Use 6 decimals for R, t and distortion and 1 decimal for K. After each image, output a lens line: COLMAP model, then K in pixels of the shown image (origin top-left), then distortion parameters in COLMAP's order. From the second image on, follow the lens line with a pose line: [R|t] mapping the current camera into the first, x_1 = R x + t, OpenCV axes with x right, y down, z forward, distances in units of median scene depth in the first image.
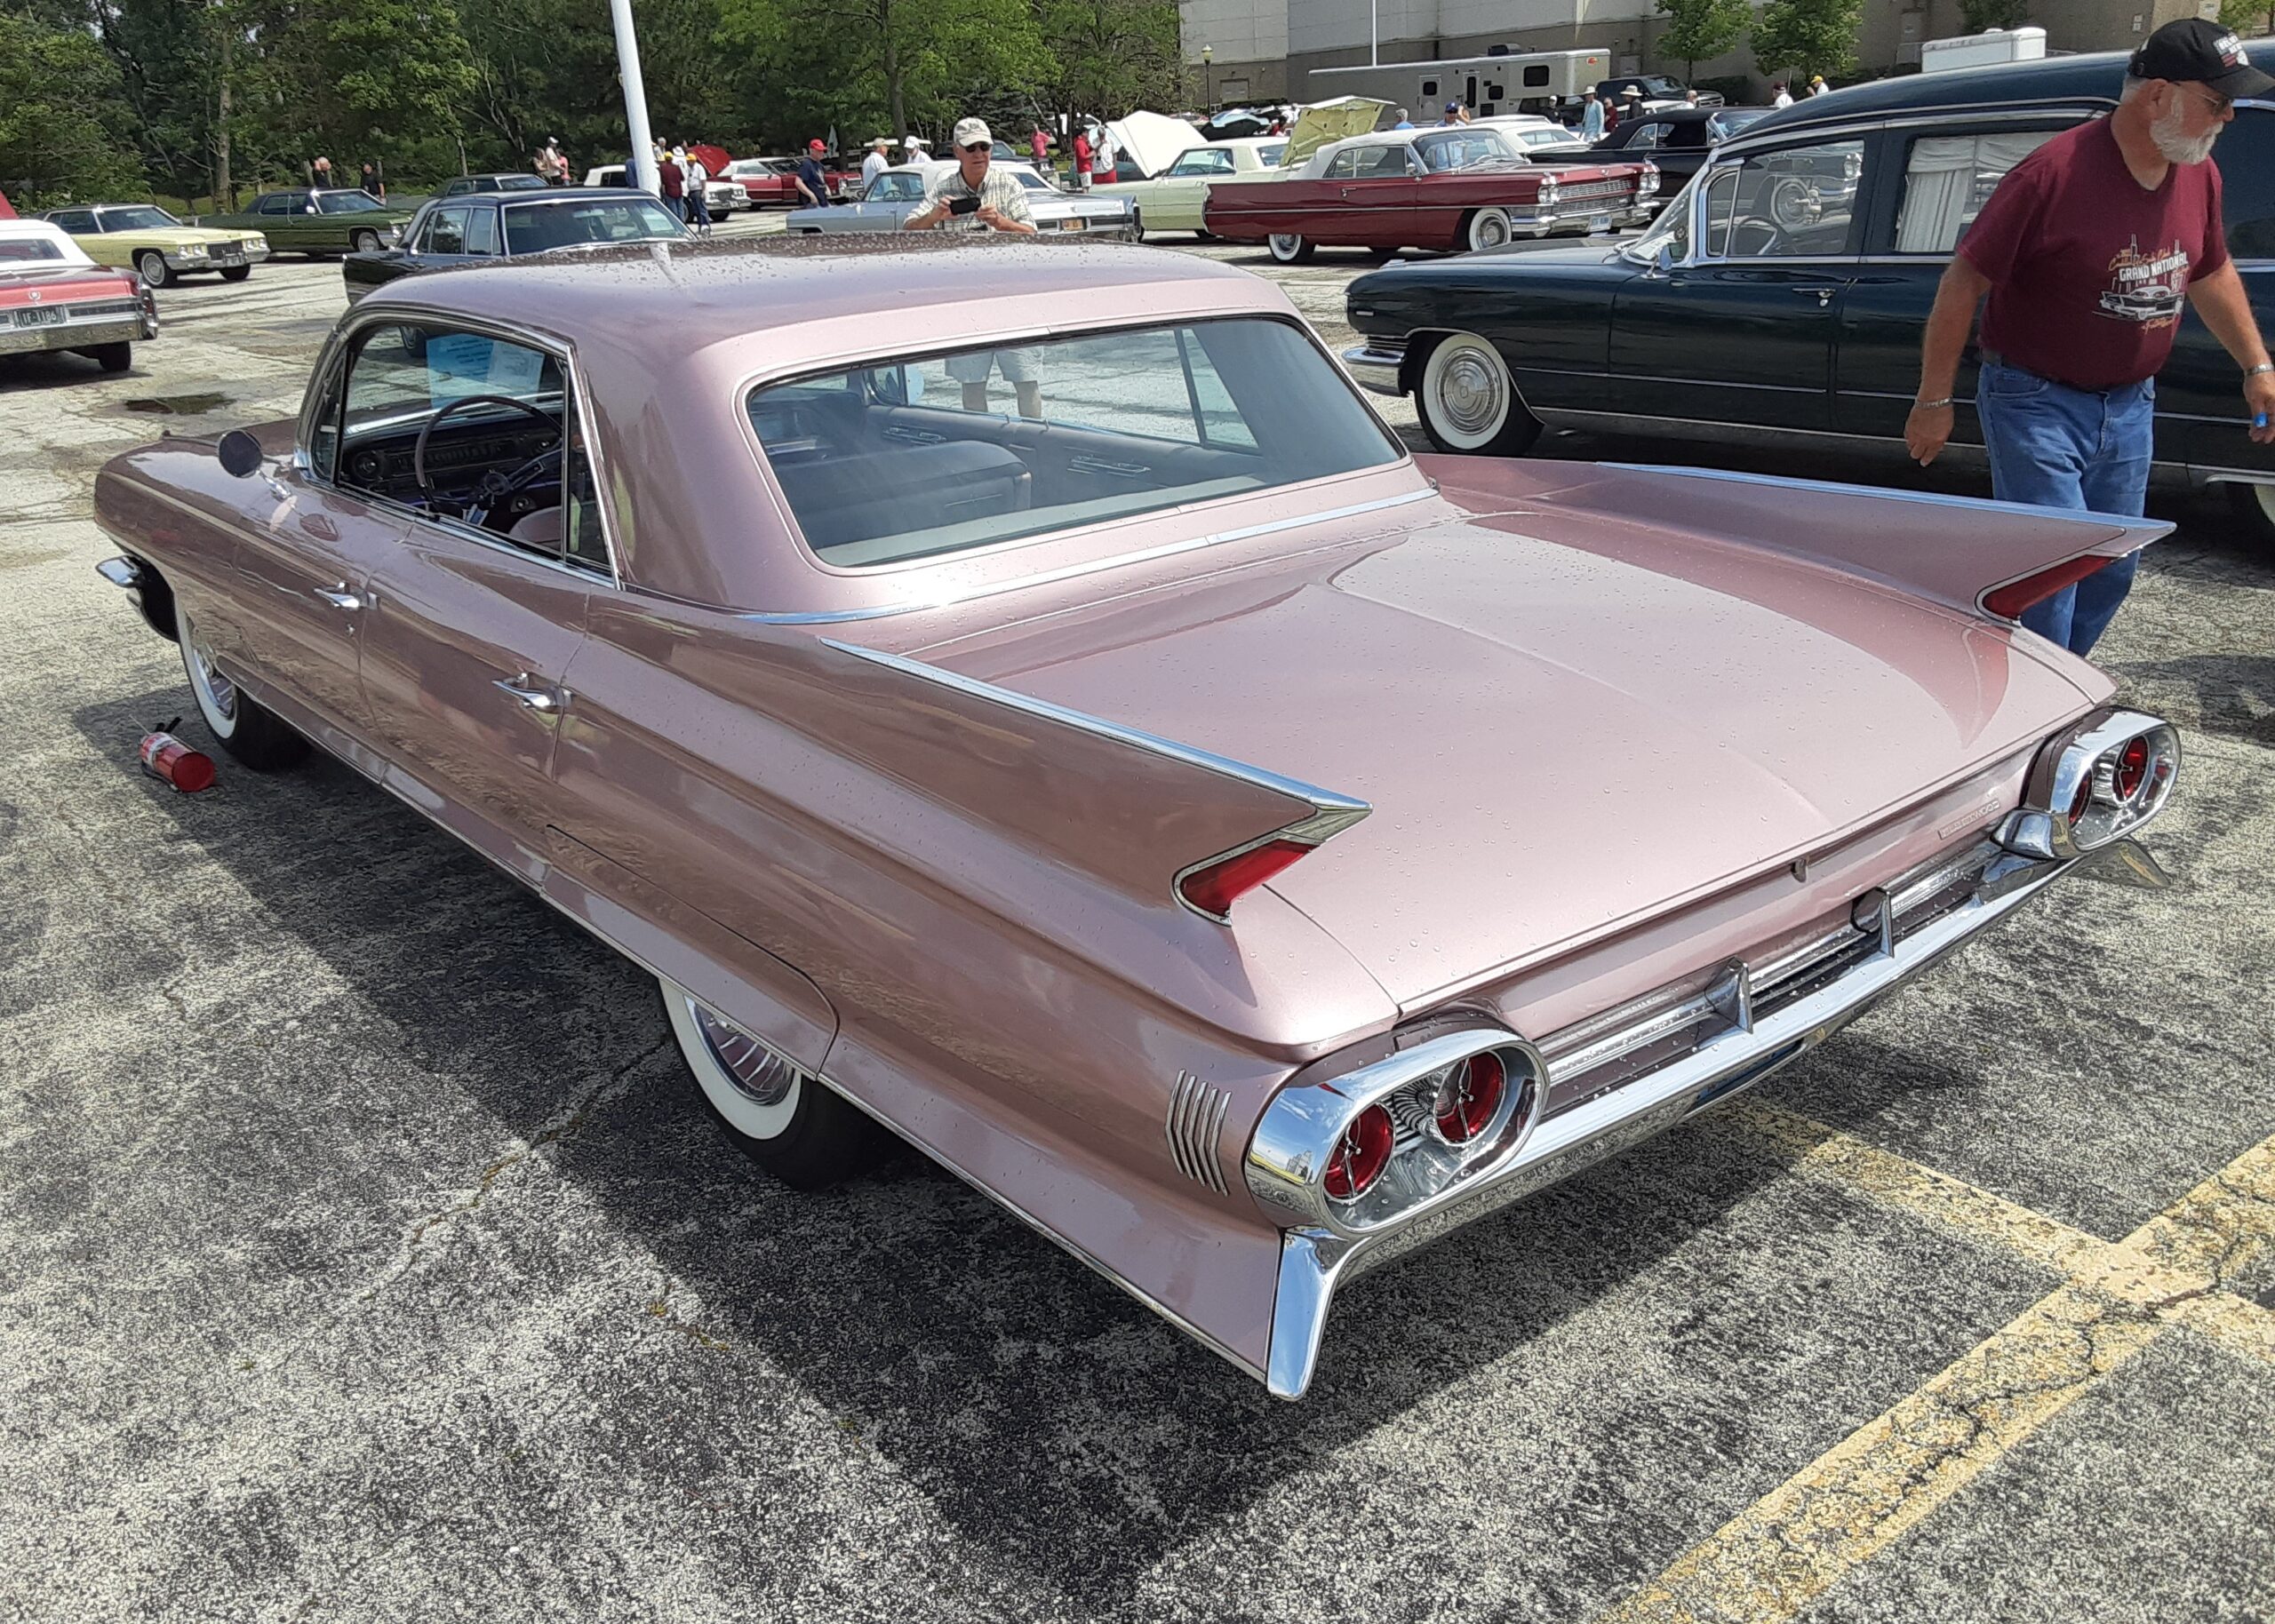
lens RADIAL K [[1868.4, 0, 1137.5], [0, 1868.4, 812.0], [0, 0, 1]] dist [0.006302, -0.056453]
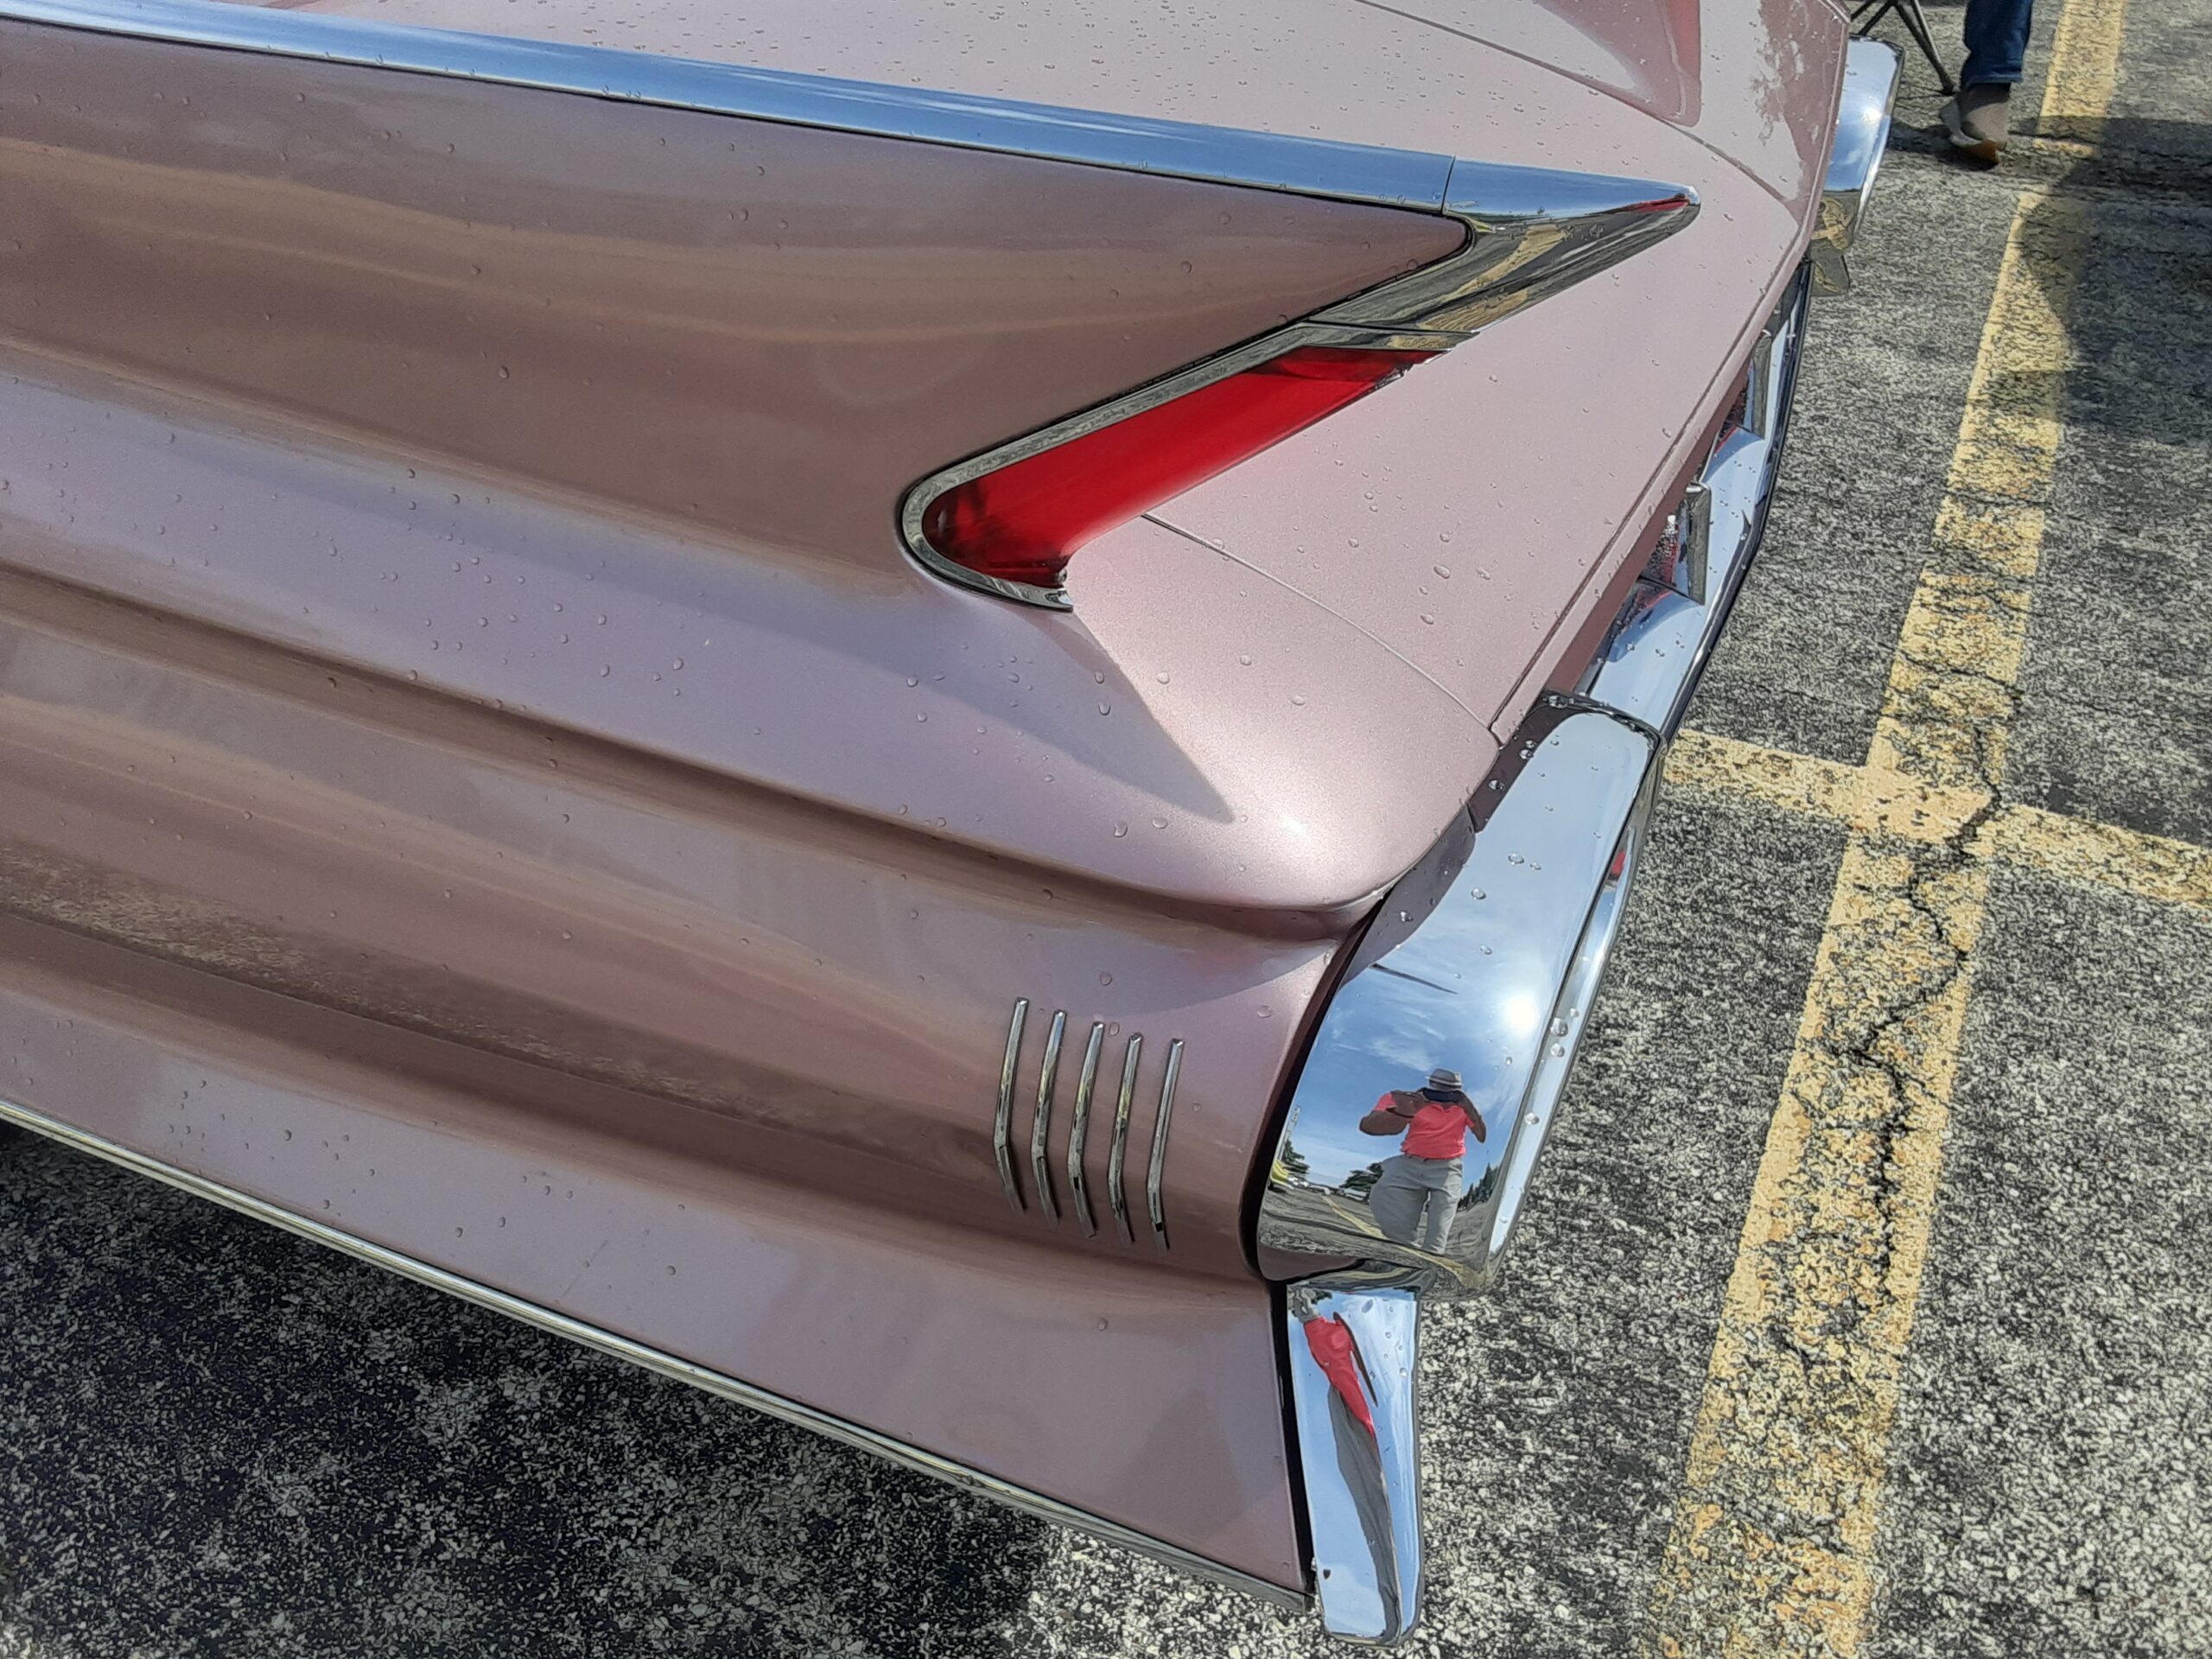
lens RADIAL K [[1796.4, 0, 1161.2], [0, 1796.4, 834.2], [0, 0, 1]] dist [0.085370, -0.135733]
pose [[0.872412, -0.234698, 0.428737, -0.079134], [0.106570, 0.947405, 0.301772, -0.006115], [-0.477013, -0.217579, 0.851539, 0.515433]]
